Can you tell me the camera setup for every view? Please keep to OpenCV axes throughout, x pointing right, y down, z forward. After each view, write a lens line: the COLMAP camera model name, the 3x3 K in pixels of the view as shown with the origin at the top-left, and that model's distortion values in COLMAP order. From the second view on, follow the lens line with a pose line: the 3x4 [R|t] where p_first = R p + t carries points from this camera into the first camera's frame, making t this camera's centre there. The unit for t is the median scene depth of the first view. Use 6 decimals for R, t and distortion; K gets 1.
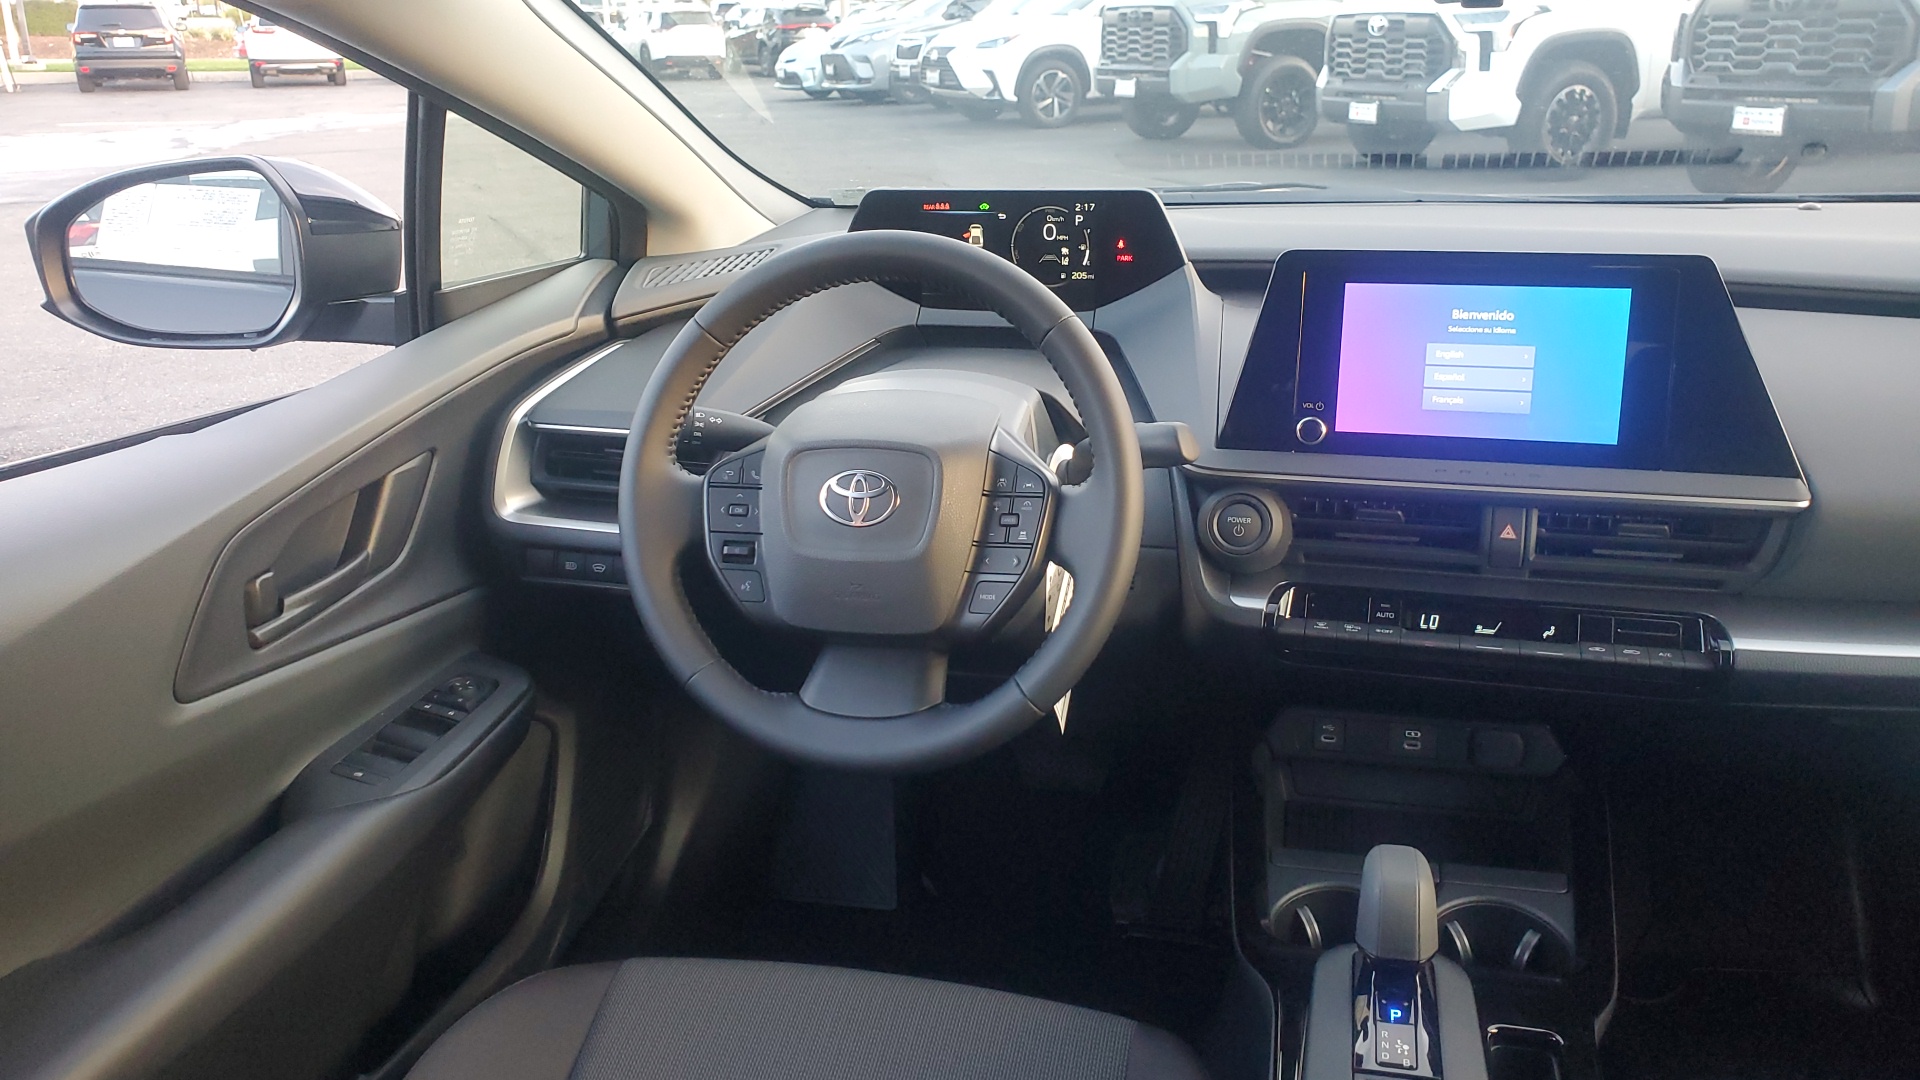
lens RADIAL K [[1471.9, 0, 964.9], [0, 1471.9, 543.6], [0, 0, 1]] dist [0.088151, -0.087334]
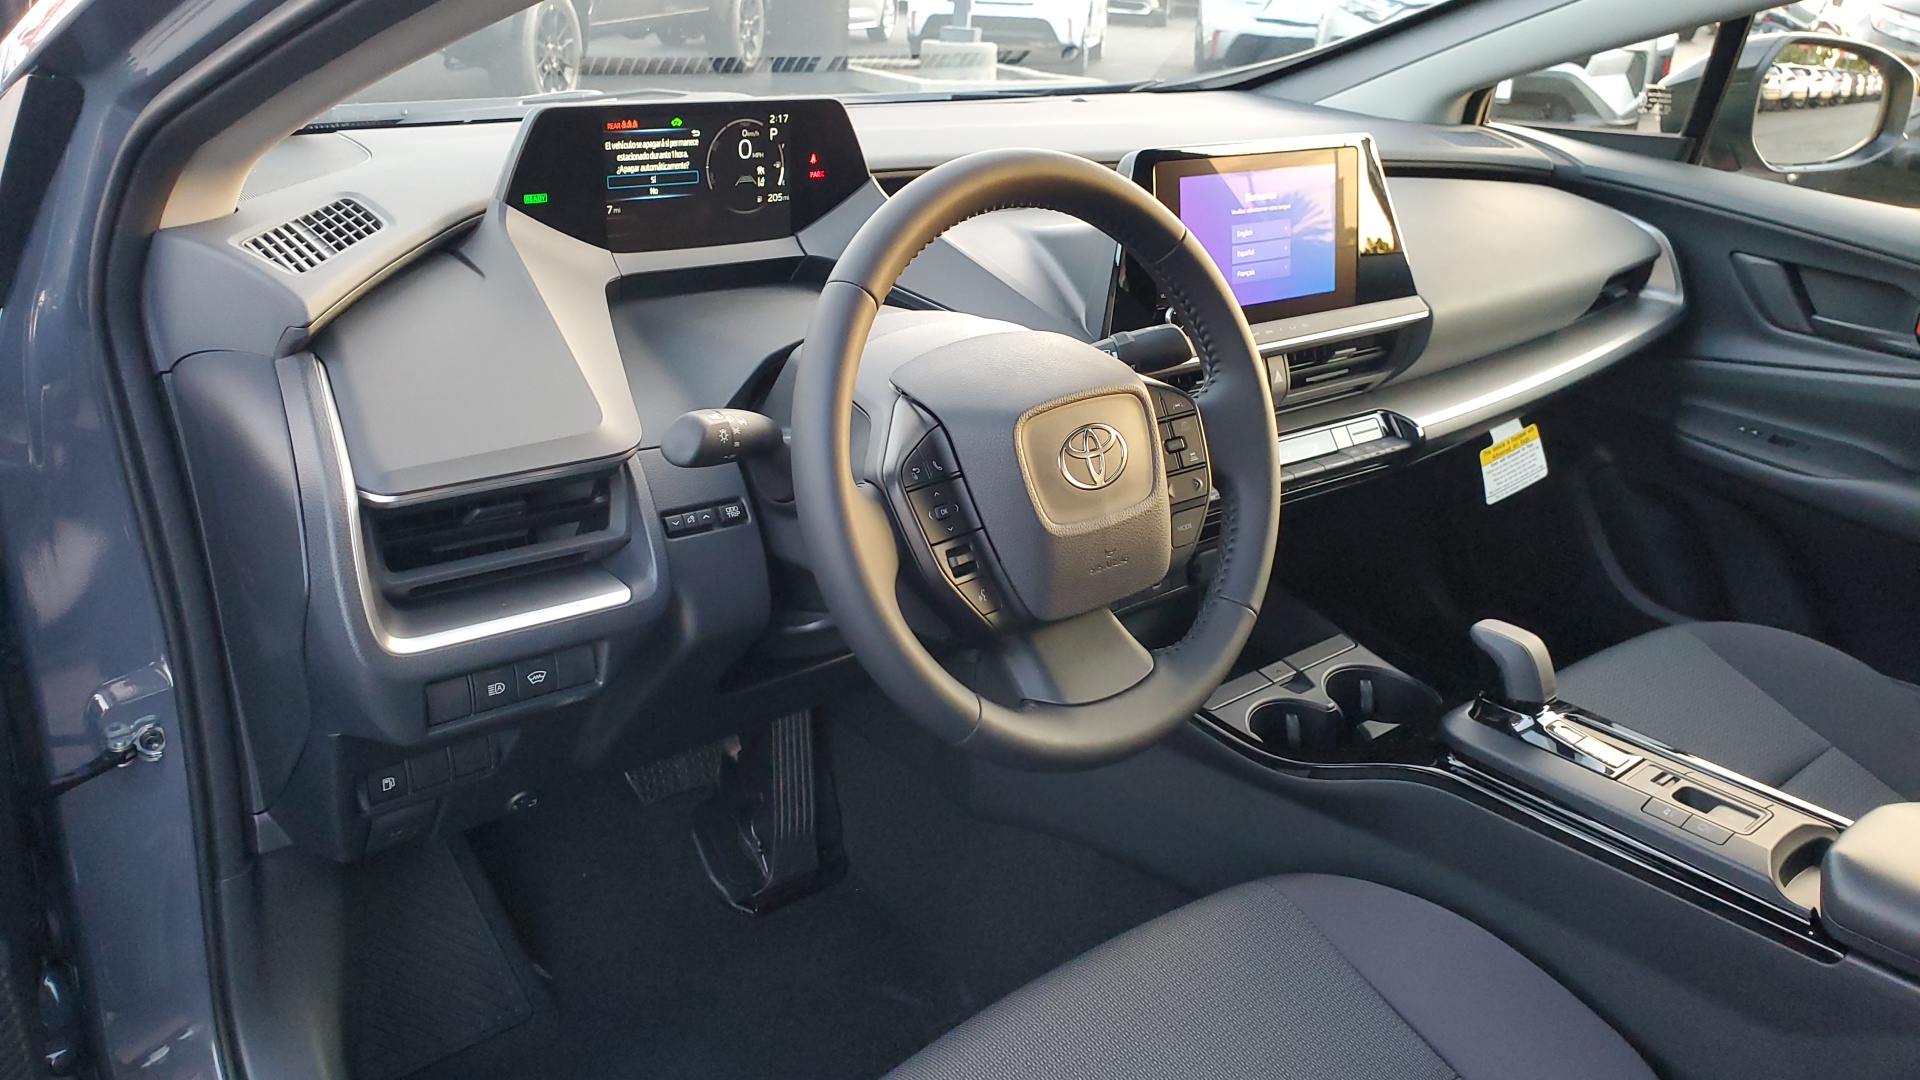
lens RADIAL K [[1471.9, 0, 953.1], [0, 1471.9, 533.0], [0, 0, 1]] dist [0.088151, -0.087334]
pose [[0.574883, -0.254424, 0.777675, -0.725833], [0.214961, 0.964006, 0.156477, -0.126249], [-0.789495, 0.077214, 0.608881, 0.478685]]
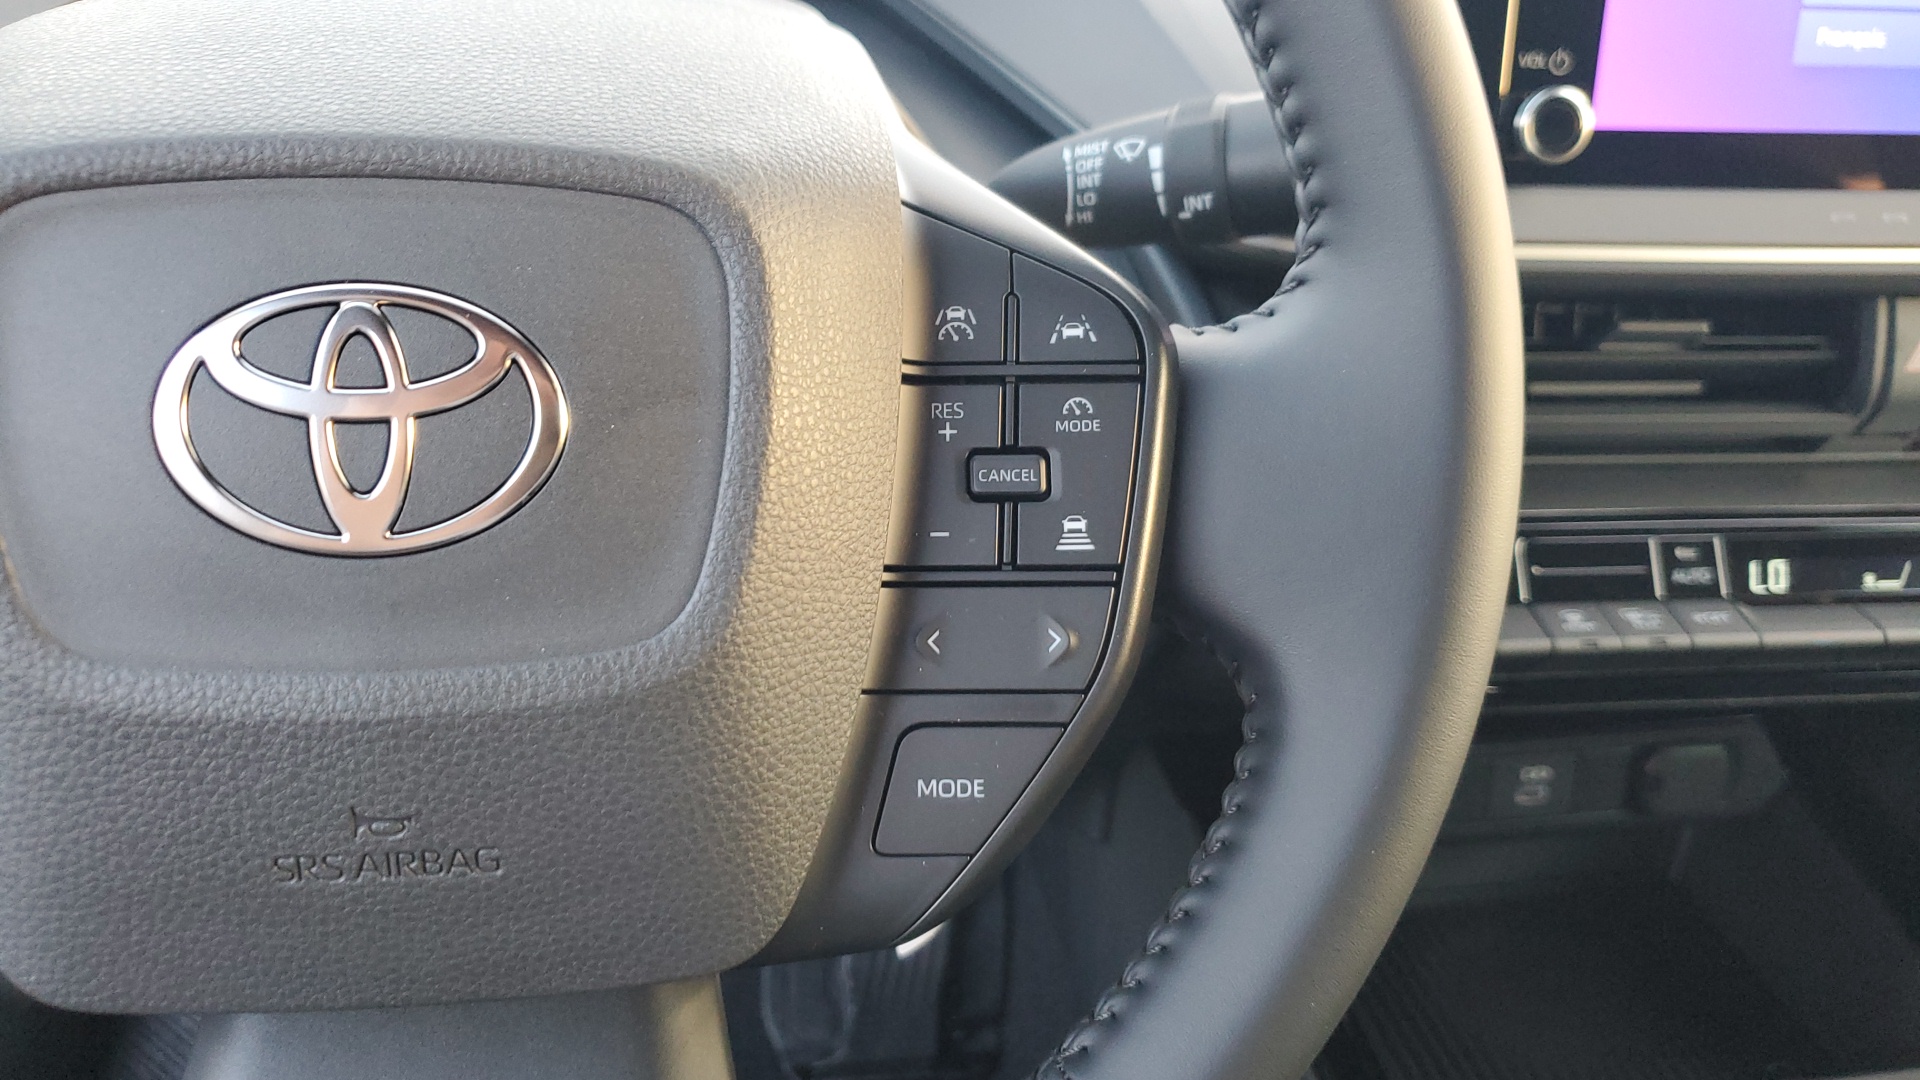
lens RADIAL K [[1471.9, 0, 926.6], [0, 1471.9, 566.0], [0, 0, 1]] dist [0.088151, -0.087334]
pose [[0.921129, -0.127971, 0.367620, -0.068325], [0.073857, 0.984717, 0.157727, -0.036539], [-0.382186, -0.118135, 0.916503, 0.688247]]
